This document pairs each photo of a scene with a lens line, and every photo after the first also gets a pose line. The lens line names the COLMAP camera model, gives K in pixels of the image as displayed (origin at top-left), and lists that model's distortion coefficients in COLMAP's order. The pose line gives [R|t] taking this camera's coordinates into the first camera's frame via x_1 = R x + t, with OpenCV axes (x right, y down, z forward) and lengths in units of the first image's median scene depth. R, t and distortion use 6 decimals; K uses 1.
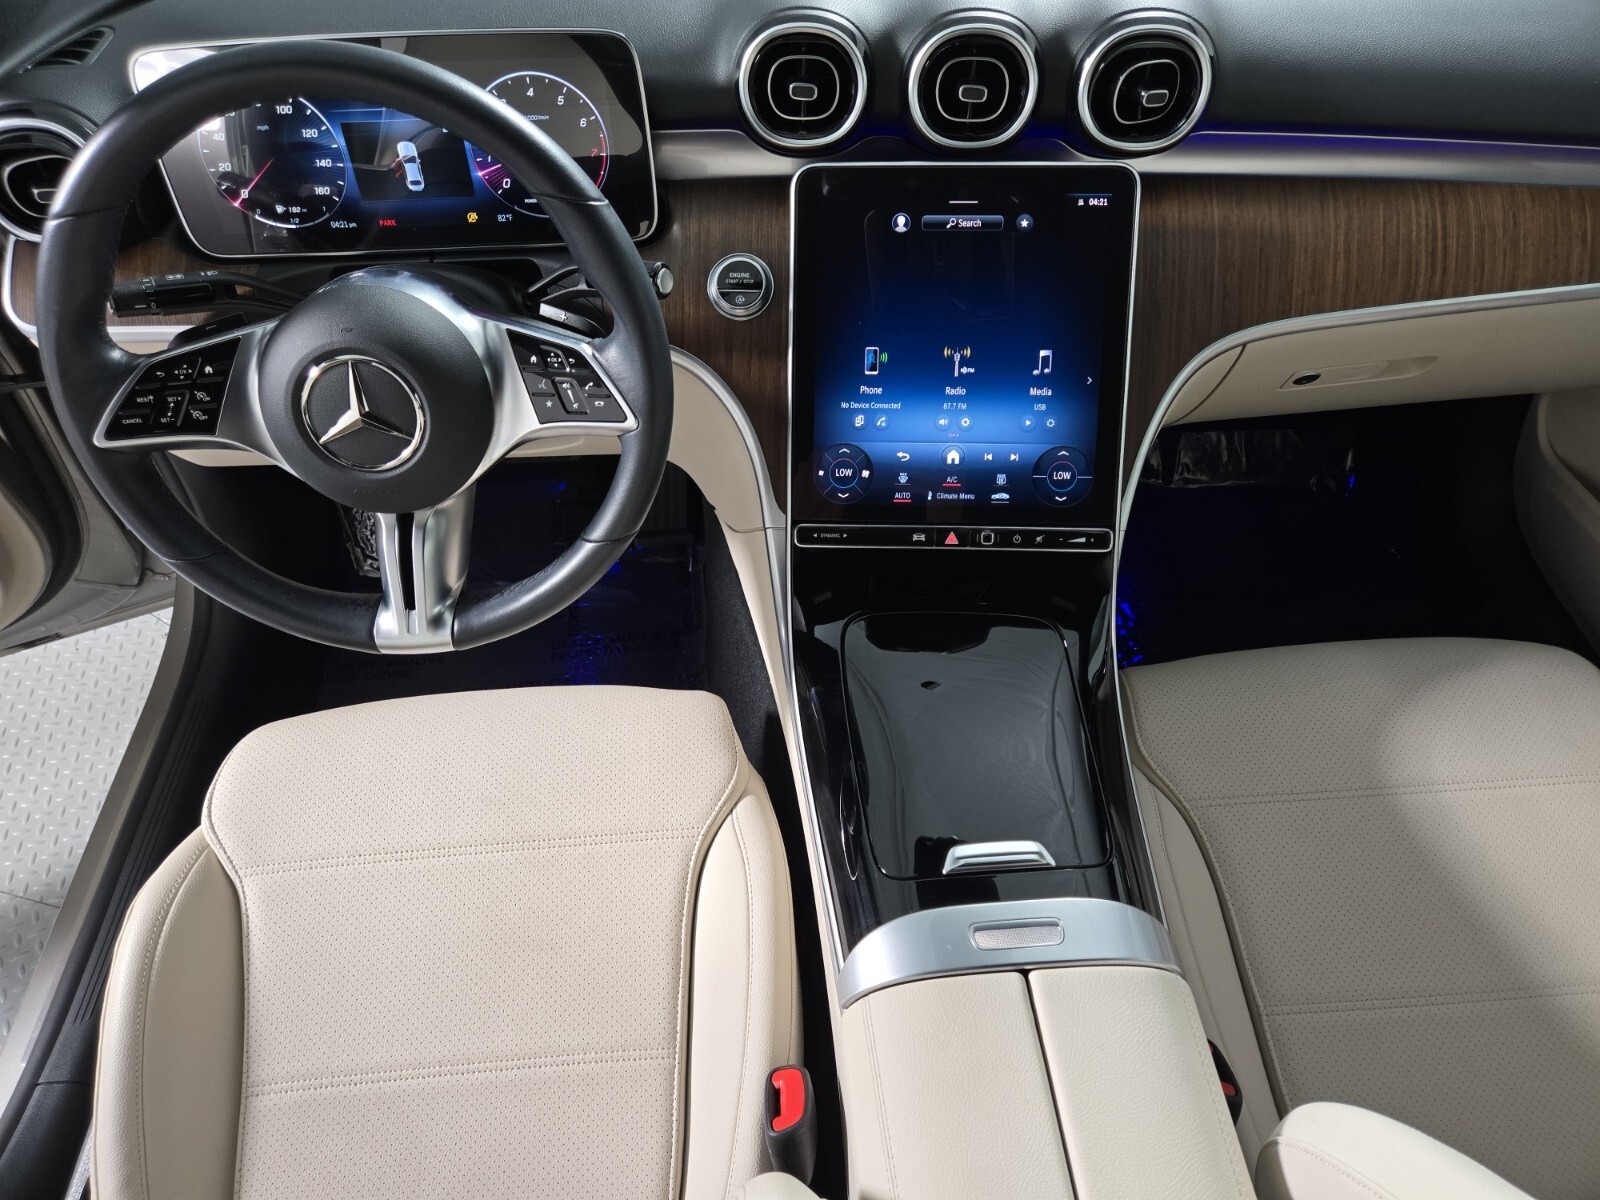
lens RADIAL K [[1047.8, 0, 813.7], [0, 1047.8, 623.2], [0, 0, 1]] dist [0.050159, -0.049761]
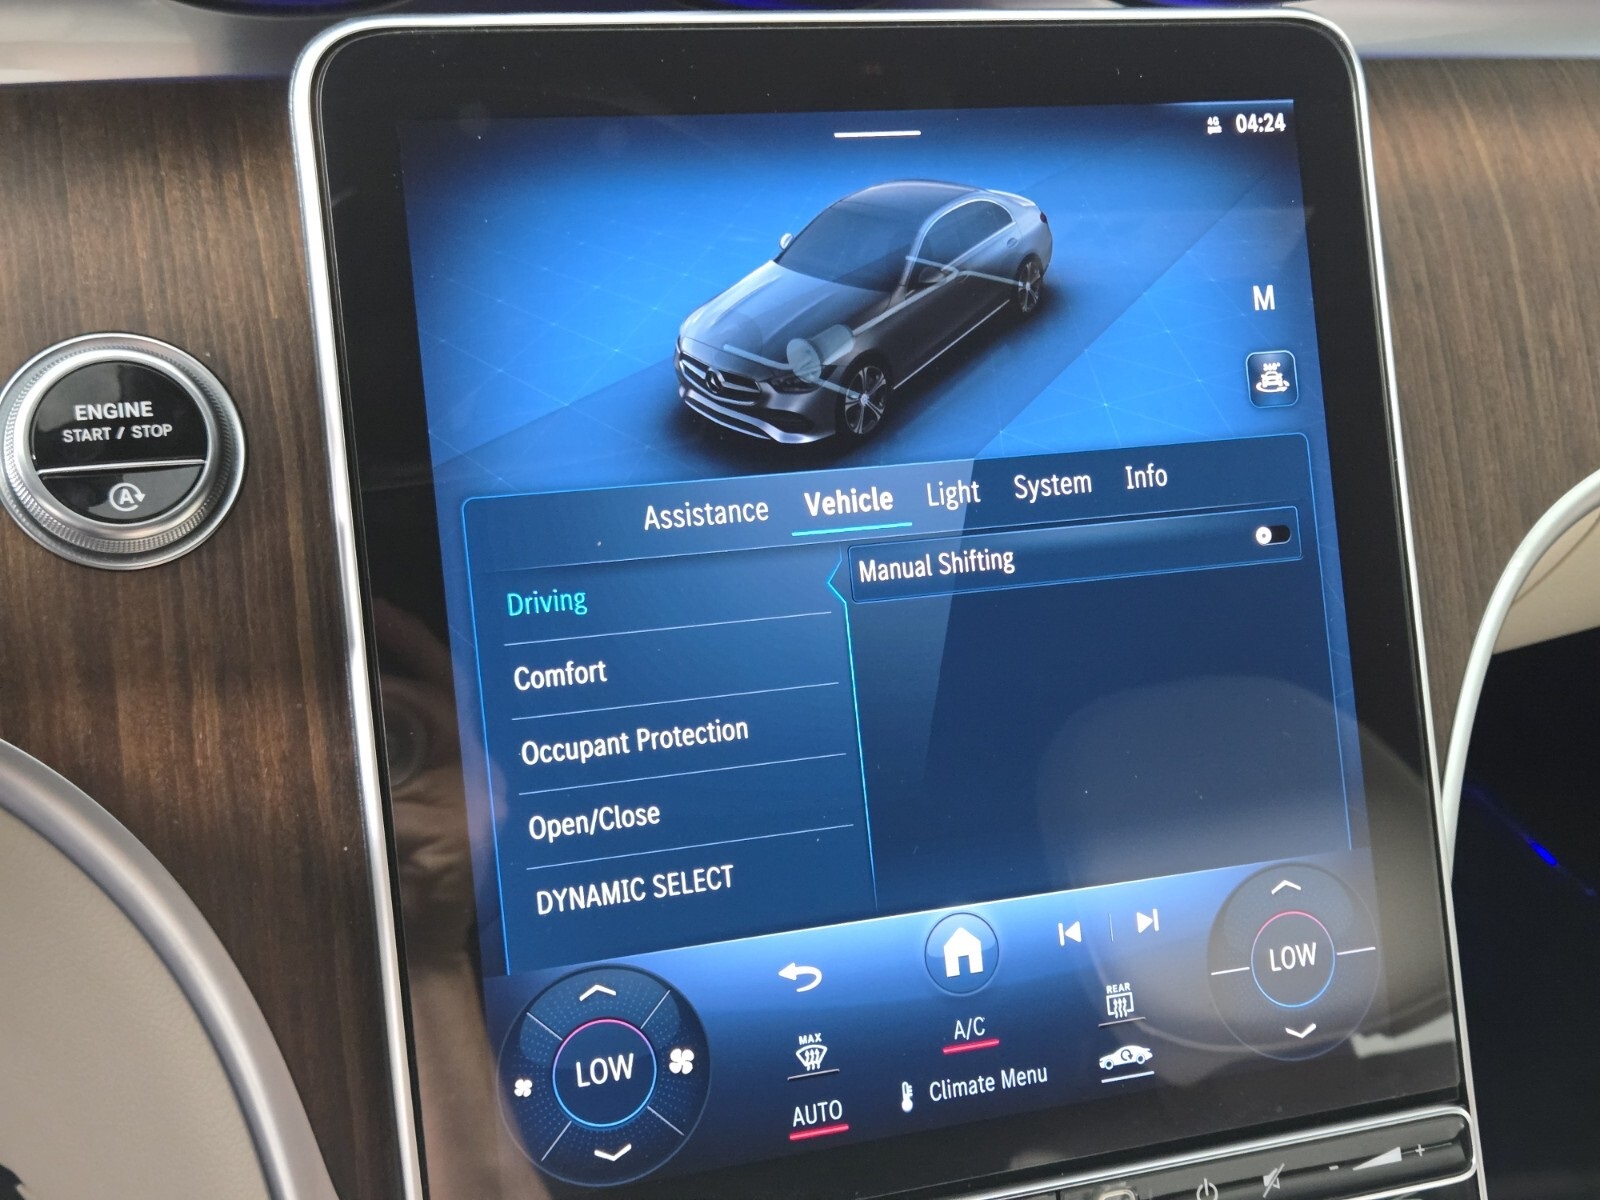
lens RADIAL K [[2047.4, 0, 795.2], [0, 2047.4, 632.0], [0, 0, 1]] dist [0.055811, -0.021476]
pose [[0.928987, -0.111132, 0.353034, -0.102598], [0.170408, 0.975169, -0.141442, -0.172473], [-0.328549, 0.191558, 0.924857, 0.469050]]
